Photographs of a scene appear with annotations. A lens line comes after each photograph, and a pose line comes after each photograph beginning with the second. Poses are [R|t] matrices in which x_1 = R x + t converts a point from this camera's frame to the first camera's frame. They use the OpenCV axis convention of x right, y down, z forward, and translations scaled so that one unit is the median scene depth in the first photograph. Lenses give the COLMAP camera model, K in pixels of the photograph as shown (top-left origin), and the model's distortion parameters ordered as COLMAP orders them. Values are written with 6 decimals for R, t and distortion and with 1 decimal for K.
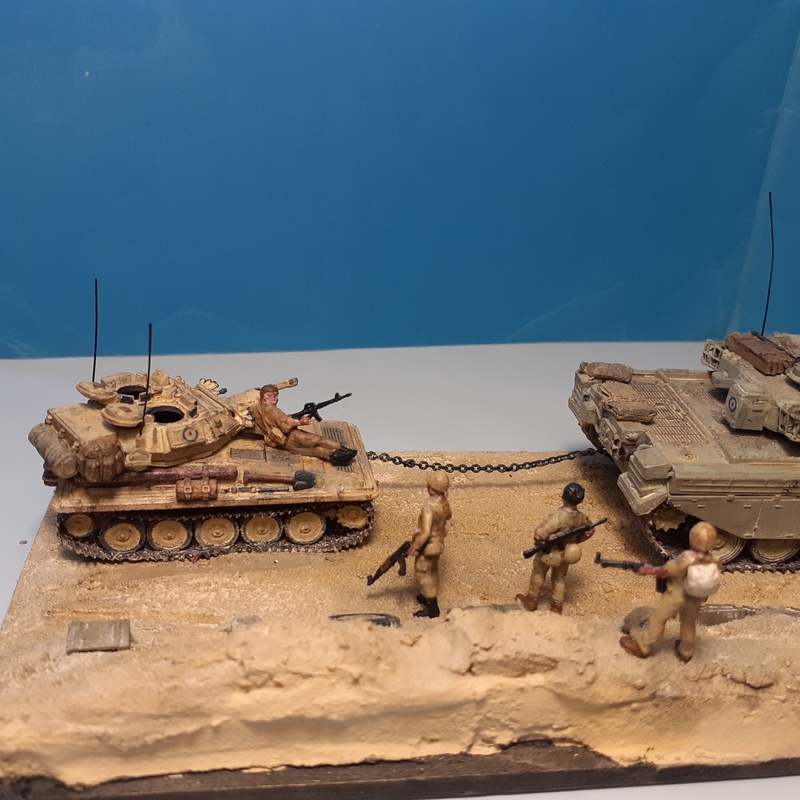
lens RADIAL K [[876.3, 0, 372.9], [0, 876.3, 399.8], [0, 0, 1]] dist [0.198703, -0.631860]
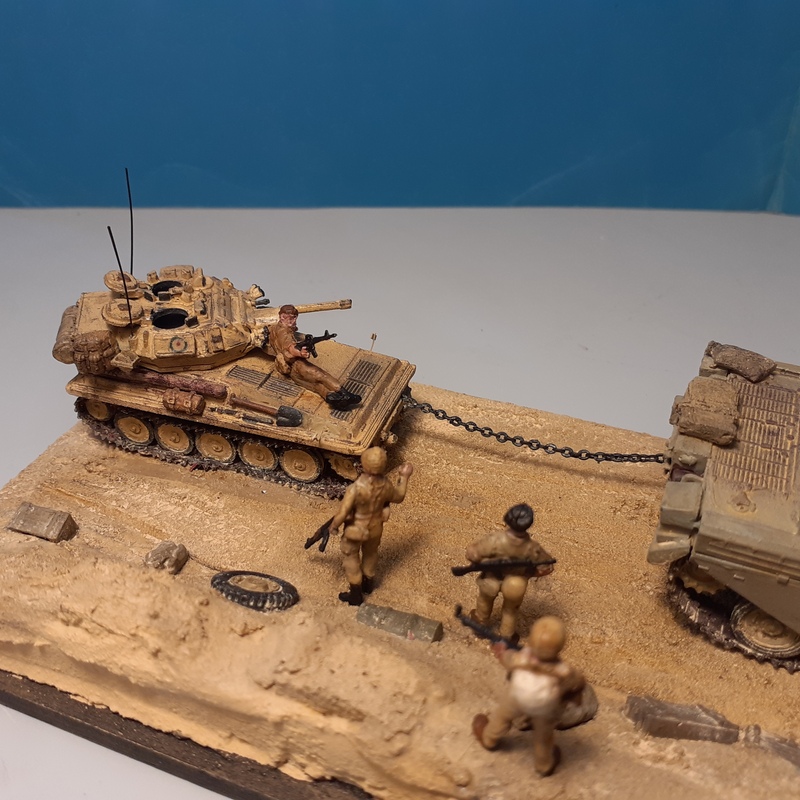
lens RADIAL K [[876.3, 0, 372.9], [0, 876.3, 399.8], [0, 0, 1]] dist [0.198703, -0.631860]
pose [[0.870243, 0.222422, -0.439552, 0.402043], [-0.152201, 0.970010, 0.189512, -0.114104], [0.468522, -0.098021, 0.877997, 0.245807]]
